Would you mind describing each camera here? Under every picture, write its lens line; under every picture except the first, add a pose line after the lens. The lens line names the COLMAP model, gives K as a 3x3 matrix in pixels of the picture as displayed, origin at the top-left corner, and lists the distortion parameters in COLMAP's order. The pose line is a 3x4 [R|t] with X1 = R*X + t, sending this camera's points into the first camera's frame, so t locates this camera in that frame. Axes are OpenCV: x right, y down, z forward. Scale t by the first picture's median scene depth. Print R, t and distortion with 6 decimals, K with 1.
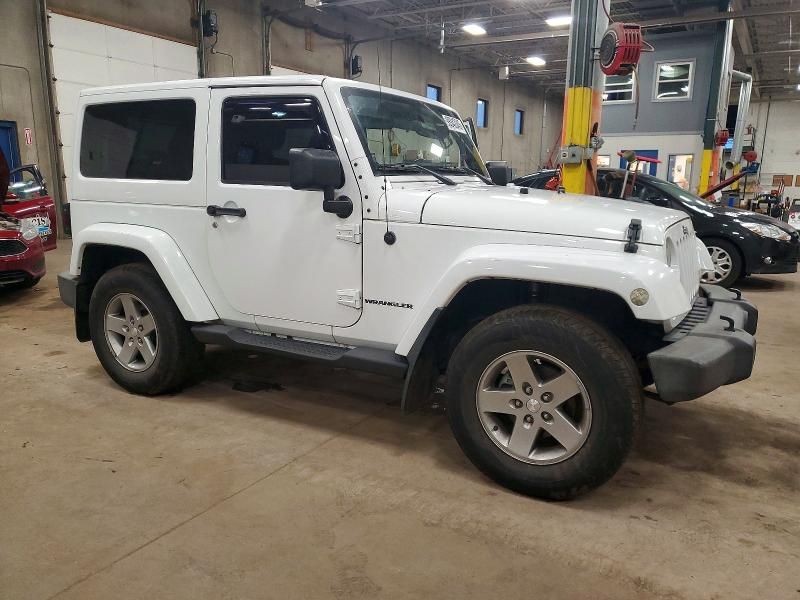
lens RADIAL K [[622.7, 0, 408.6], [0, 622.7, 304.2], [0, 0, 1]] dist [-0.004118, -0.012409]
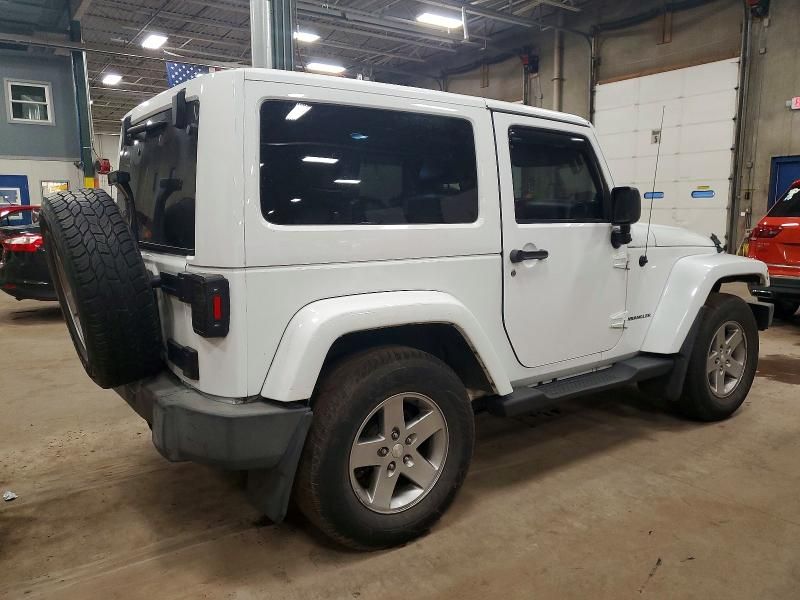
lens RADIAL K [[622.7, 0, 400.2], [0, 622.7, 298.4], [0, 0, 1]] dist [-0.004118, -0.012409]
pose [[0.447024, -0.151618, 0.881579, -1.154224], [0.194006, 0.978506, 0.069913, -0.187257], [-0.873230, 0.139780, 0.466830, 0.765671]]
